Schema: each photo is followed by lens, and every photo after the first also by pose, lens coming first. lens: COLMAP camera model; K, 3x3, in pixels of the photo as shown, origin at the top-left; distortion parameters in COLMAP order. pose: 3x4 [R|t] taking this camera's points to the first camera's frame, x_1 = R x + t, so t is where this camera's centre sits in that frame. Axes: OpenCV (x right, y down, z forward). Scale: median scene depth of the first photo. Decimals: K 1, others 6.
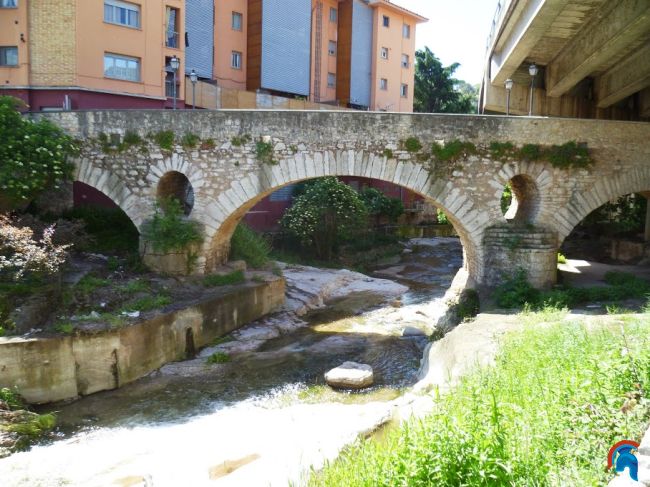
lens RADIAL K [[539.9, 0, 325.0], [0, 539.9, 243.5], [0, 0, 1]] dist [-0.091503, 0.017575]
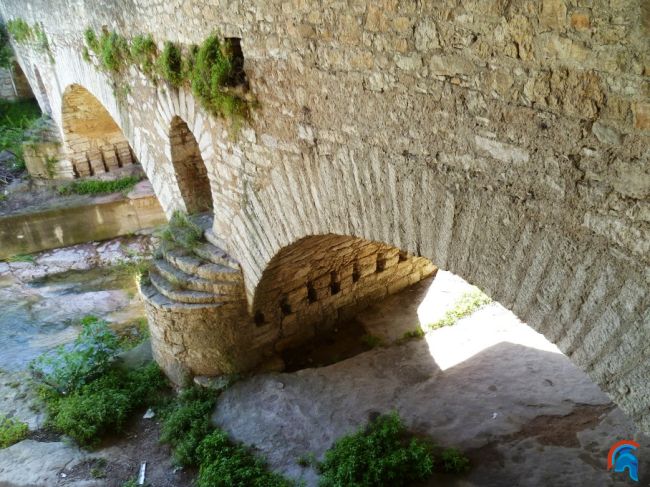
lens RADIAL K [[535.6, 0, 325.0], [0, 535.6, 243.5], [0, 0, 1]] dist [-0.078591, 0.014726]
pose [[0.618916, 0.302179, -0.725004, 0.767775], [-0.015205, 0.927471, 0.373586, -0.192502], [0.785310, -0.220195, 0.578621, 0.822053]]
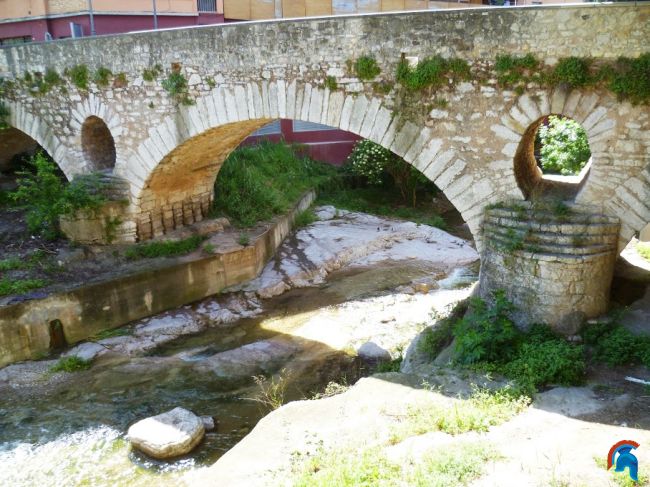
lens RADIAL K [[535.6, 0, 325.0], [0, 535.6, 243.5], [0, 0, 1]] dist [-0.078591, 0.014726]
pose [[0.919606, 0.080502, -0.384505, 0.368908], [-0.014568, 0.985093, 0.171404, -0.087576], [0.392572, -0.152022, 0.907070, 0.392246]]
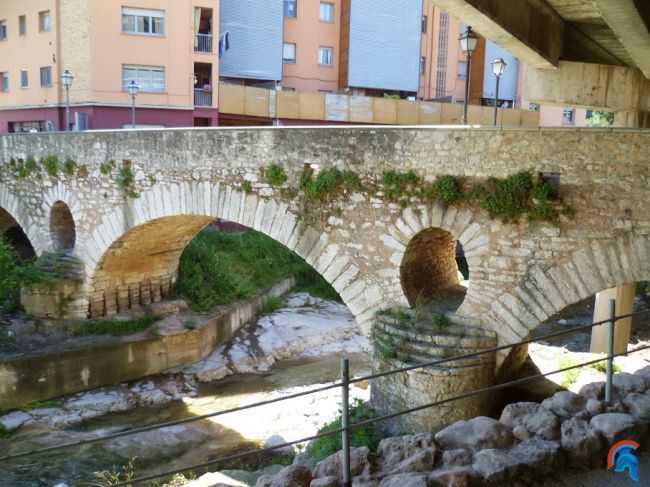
lens RADIAL K [[535.6, 0, 325.0], [0, 535.6, 243.5], [0, 0, 1]] dist [-0.078591, 0.014726]
pose [[0.883003, 0.072851, -0.463680, 0.529558], [-0.066409, 0.997334, 0.030231, -0.121805], [0.464646, 0.004098, 0.885487, 0.435650]]
